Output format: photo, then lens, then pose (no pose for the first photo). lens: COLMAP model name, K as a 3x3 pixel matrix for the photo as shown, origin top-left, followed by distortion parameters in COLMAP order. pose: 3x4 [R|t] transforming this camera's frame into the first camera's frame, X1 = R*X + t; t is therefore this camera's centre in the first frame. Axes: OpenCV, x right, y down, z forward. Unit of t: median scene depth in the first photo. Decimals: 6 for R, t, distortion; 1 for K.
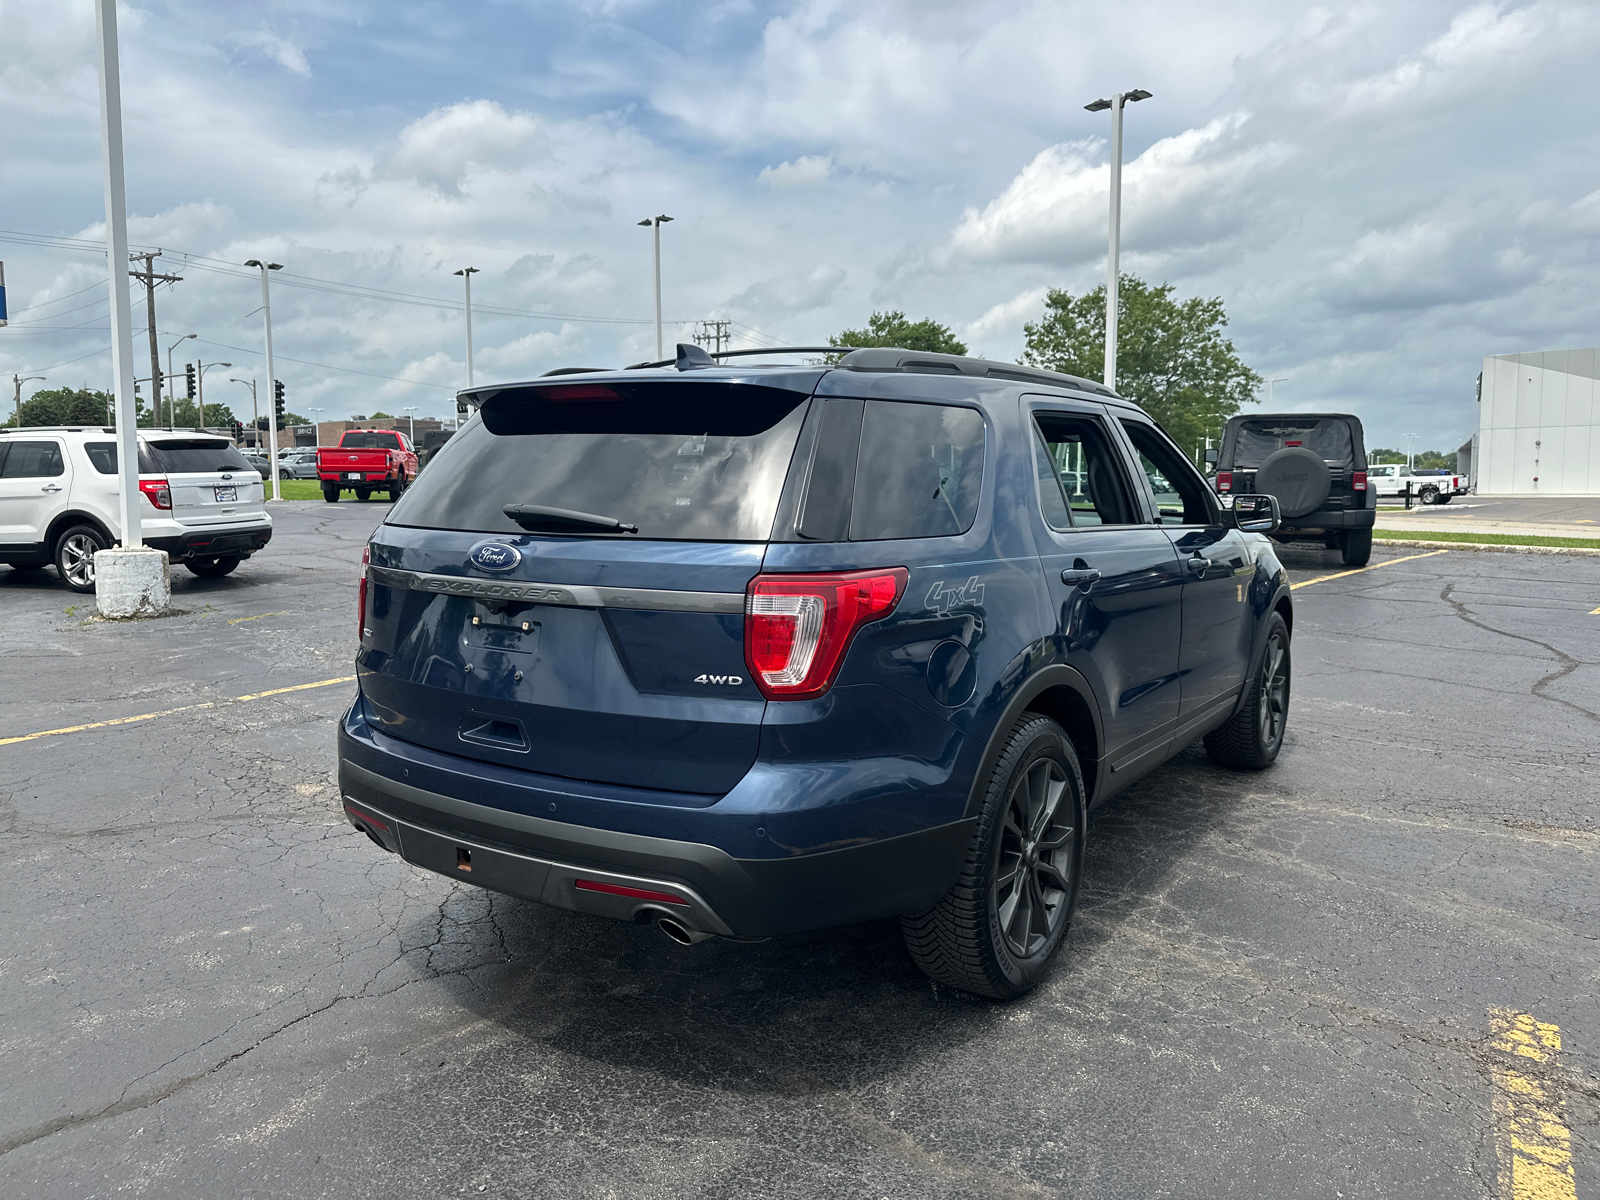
lens RADIAL K [[1129.3, 0, 800.0], [0, 1129.3, 577.8], [0, 0, 1]] dist [0.005784, -0.004180]
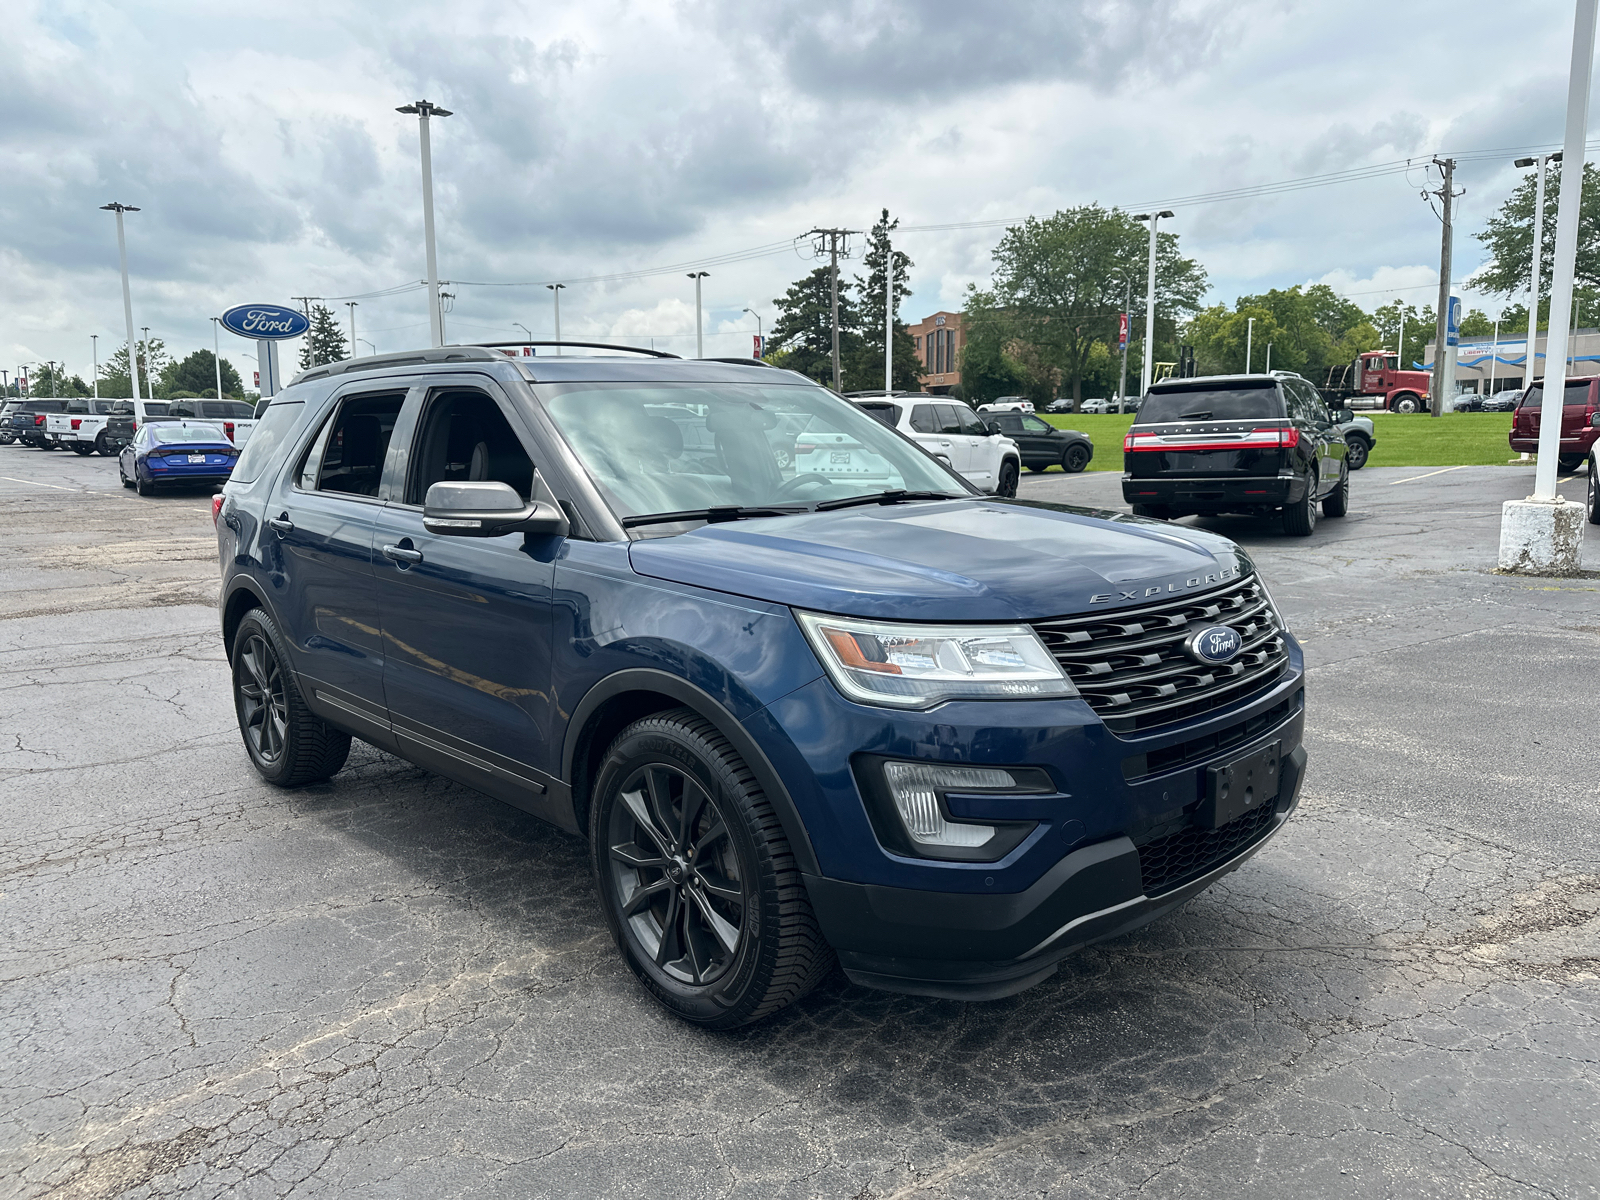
lens RADIAL K [[1121.6, 0, 768.2], [0, 1121.6, 604.7], [0, 0, 1]] dist [0.017798, 0.000179]
pose [[-0.213401, 0.152006, -0.965067, 1.149354], [-0.067537, 0.983163, 0.169790, -0.140966], [0.974628, 0.101411, -0.199542, 1.481468]]
